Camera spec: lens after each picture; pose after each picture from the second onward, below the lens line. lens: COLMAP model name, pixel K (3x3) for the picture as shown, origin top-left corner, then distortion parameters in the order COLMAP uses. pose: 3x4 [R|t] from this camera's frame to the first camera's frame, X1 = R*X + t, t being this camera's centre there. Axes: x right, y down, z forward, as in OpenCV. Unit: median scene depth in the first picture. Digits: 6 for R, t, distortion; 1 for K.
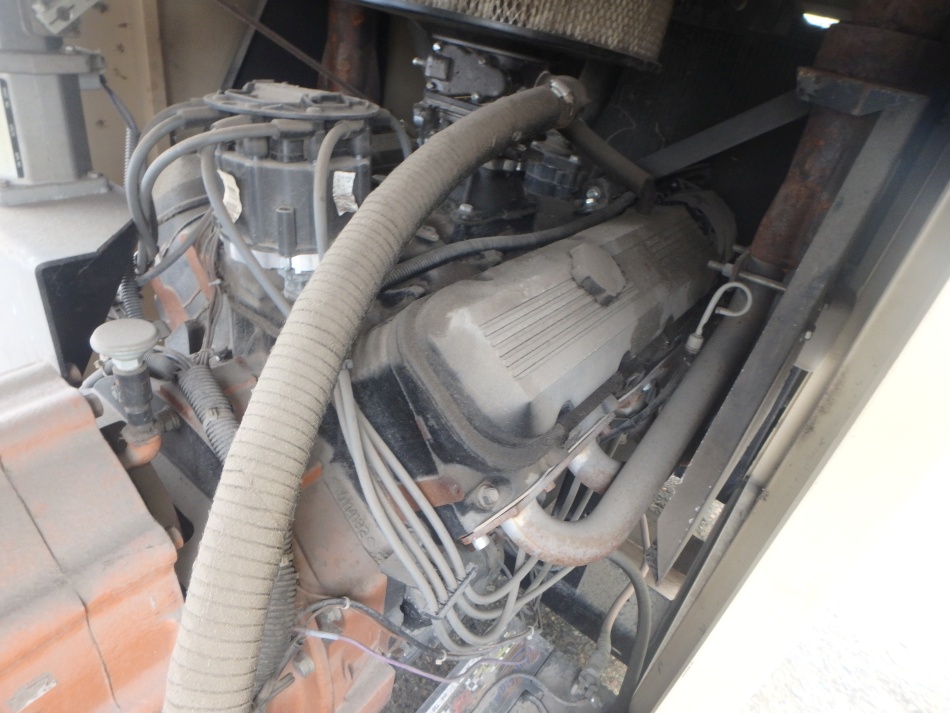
lens RADIAL K [[593.4, 0, 474.3], [0, 593.4, 354.4], [0, 0, 1]] dist [-0.022322, -0.000451]
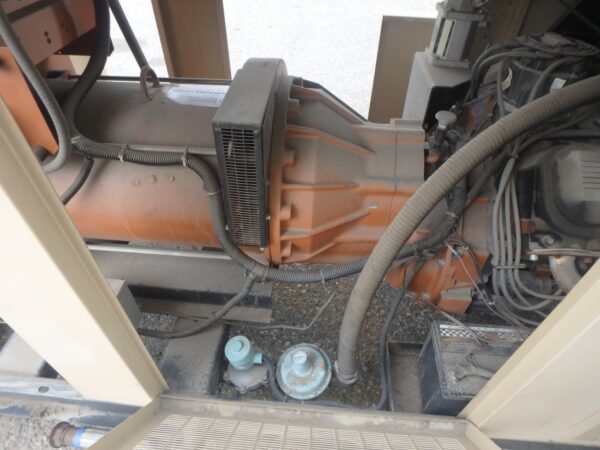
lens RADIAL K [[374.8, 0, 299.5], [0, 374.8, 224.7], [0, 0, 1]] dist [-0.022322, -0.000451]
pose [[0.546000, 0.469827, -0.693647, 0.471206], [-0.380509, 0.876699, 0.294298, 0.145293], [0.746389, 0.103252, 0.657451, -0.614384]]
